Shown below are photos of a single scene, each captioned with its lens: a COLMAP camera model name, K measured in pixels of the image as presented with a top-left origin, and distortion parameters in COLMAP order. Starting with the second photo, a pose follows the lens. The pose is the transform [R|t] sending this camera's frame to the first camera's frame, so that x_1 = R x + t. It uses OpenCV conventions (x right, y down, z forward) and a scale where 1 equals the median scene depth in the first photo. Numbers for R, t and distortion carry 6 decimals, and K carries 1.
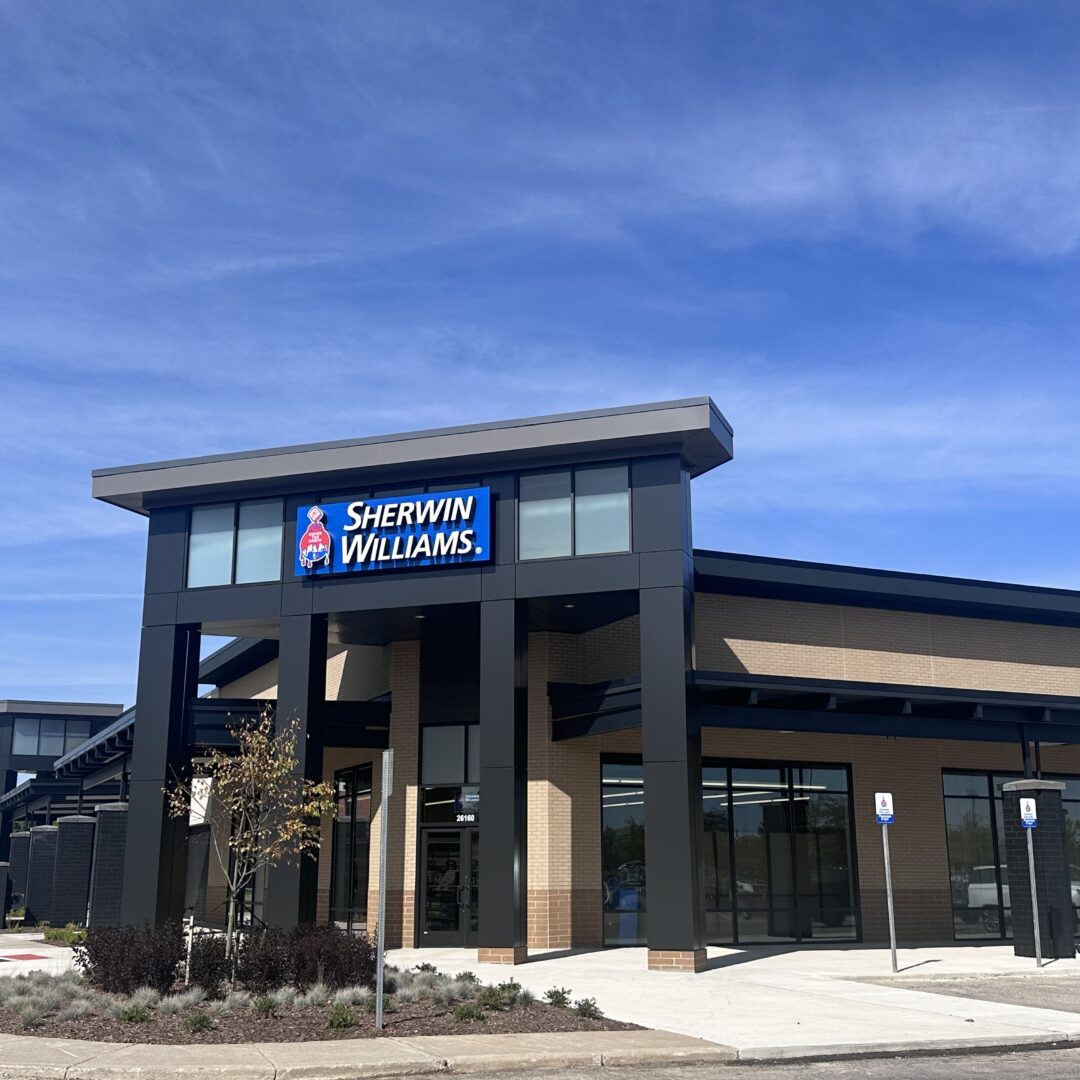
lens RADIAL K [[1354.1, 0, 540.0], [0, 1354.1, 540.0], [0, 0, 1]] dist [0.091492, 0.006567]
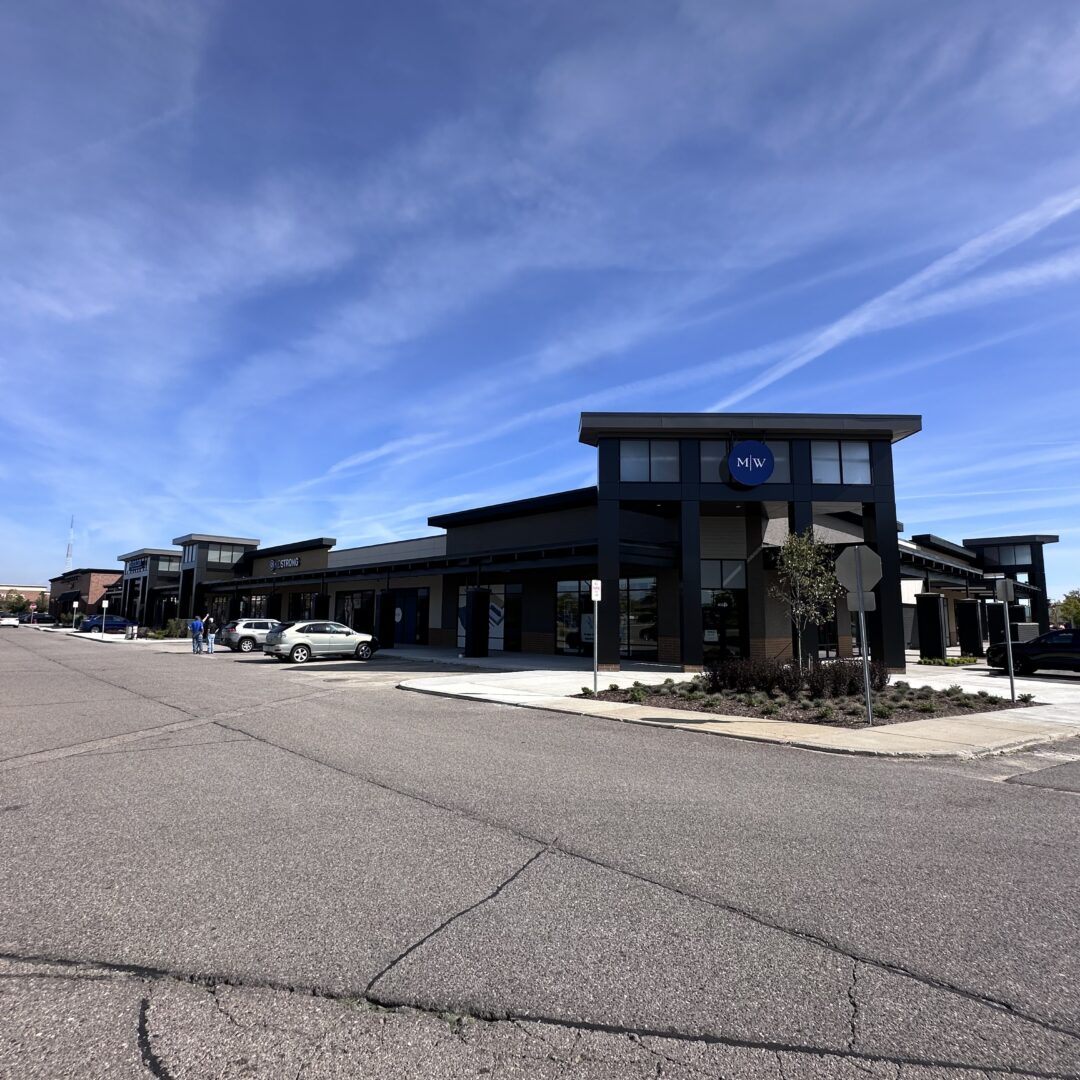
lens RADIAL K [[609.0, 0, 540.0], [0, 609.0, 540.0], [0, 0, 1]] dist [-0.002099, 0.001680]
pose [[0.941191, 0.062561, 0.332034, -0.708576], [-0.093963, 0.992407, 0.079363, 0.066197], [-0.324548, -0.105895, 0.939923, 0.264186]]
